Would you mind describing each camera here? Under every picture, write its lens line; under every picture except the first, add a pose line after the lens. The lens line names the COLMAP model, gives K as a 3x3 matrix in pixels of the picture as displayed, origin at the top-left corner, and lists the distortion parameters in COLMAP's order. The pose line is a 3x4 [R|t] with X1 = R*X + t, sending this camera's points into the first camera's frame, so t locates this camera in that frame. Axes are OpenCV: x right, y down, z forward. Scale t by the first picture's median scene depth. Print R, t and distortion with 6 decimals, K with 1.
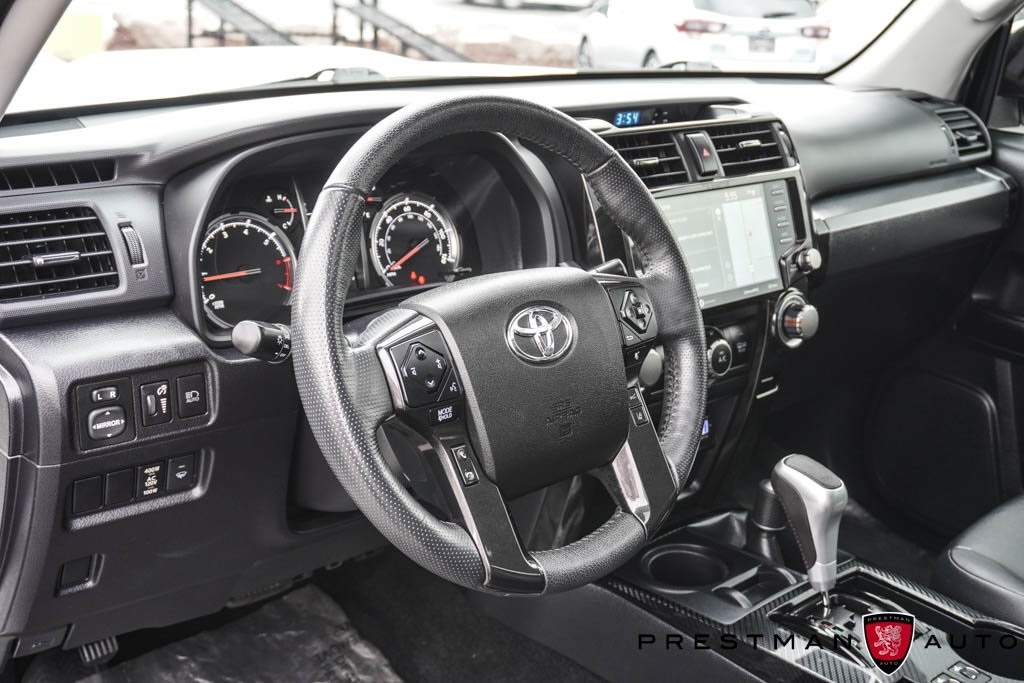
lens RADIAL K [[1176.1, 0, 511.4], [0, 1176.1, 345.1], [0, 0, 1]] dist [0.020948, 0.000000]
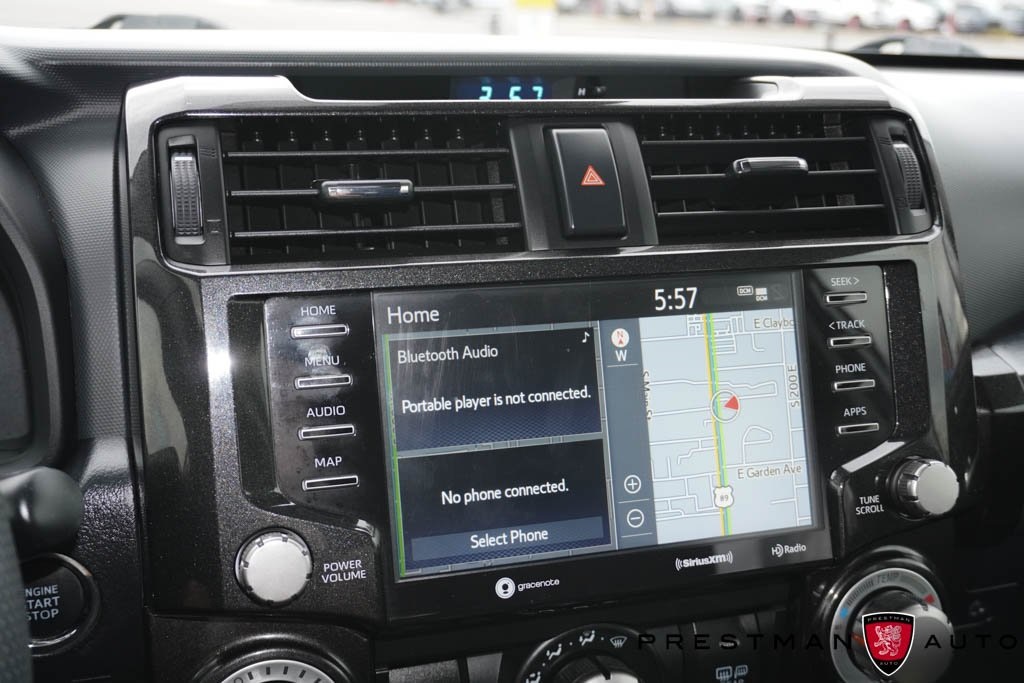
lens RADIAL K [[1105.8, 0, 513.6], [0, 1105.8, 345.0], [0, 0, 1]] dist [-0.000357, 0.000000]
pose [[0.914355, 0.101424, -0.392006, 0.306088], [-0.114875, 0.993320, -0.010943, -0.112451], [0.388278, 0.055038, 0.919897, 0.723568]]
